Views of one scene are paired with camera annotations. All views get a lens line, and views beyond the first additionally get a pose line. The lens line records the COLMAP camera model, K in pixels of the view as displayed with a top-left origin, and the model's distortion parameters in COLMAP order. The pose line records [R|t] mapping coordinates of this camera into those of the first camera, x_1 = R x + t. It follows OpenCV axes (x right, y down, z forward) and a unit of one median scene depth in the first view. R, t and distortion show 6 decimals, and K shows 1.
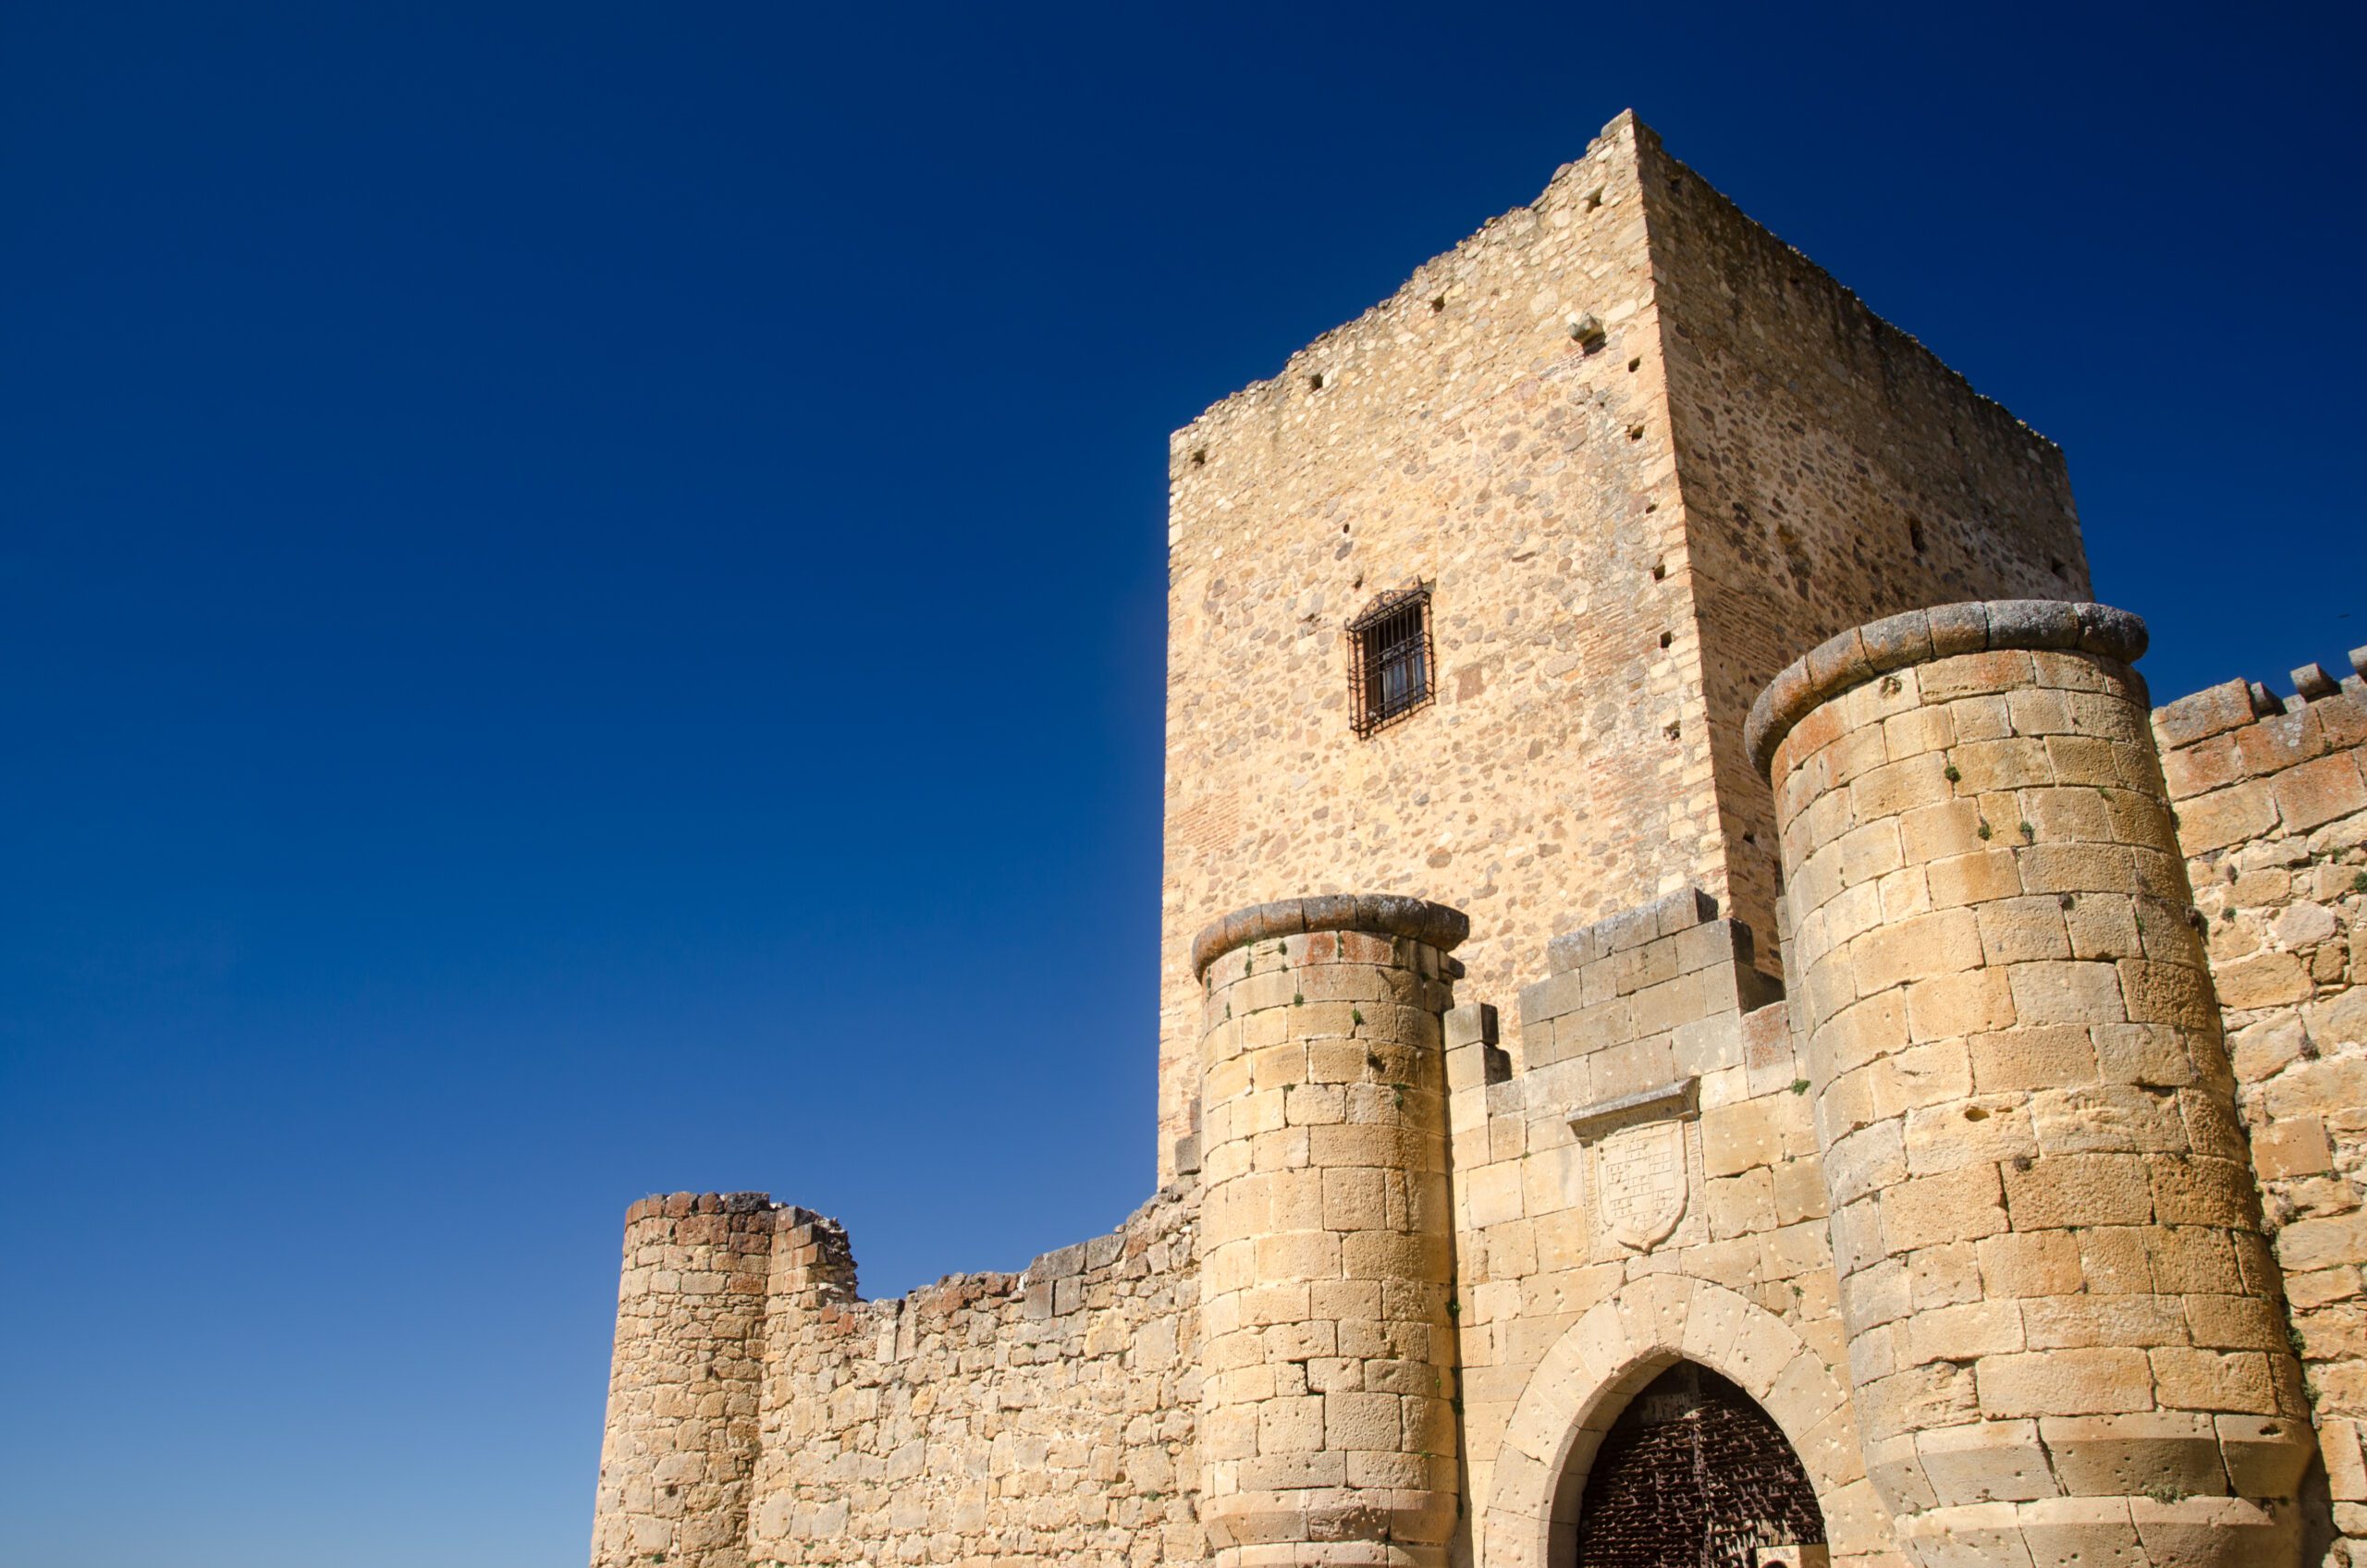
lens RADIAL K [[1913.6, 0, 1183.5], [0, 1913.6, 784.0], [0, 0, 1]] dist [-0.002635, -0.000881]
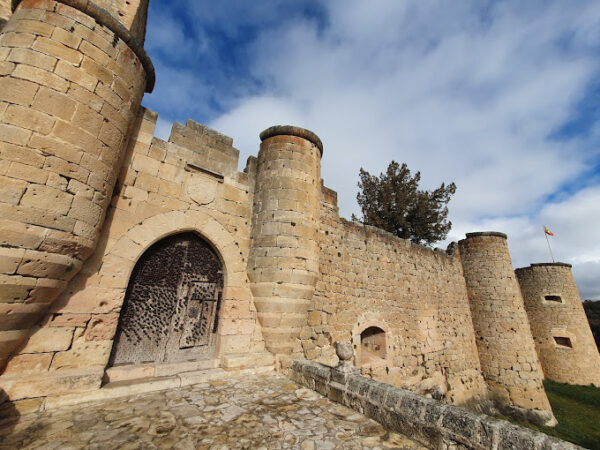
lens RADIAL K [[253.9, 0, 300.0], [0, 253.9, 225.0], [0, 0, 1]] dist [-0.000350, -0.000026]
pose [[-0.016869, 0.313031, 0.949593, -0.202378], [-0.456678, 0.842465, -0.285829, 0.294605], [-0.889472, -0.438480, 0.128743, 0.658071]]
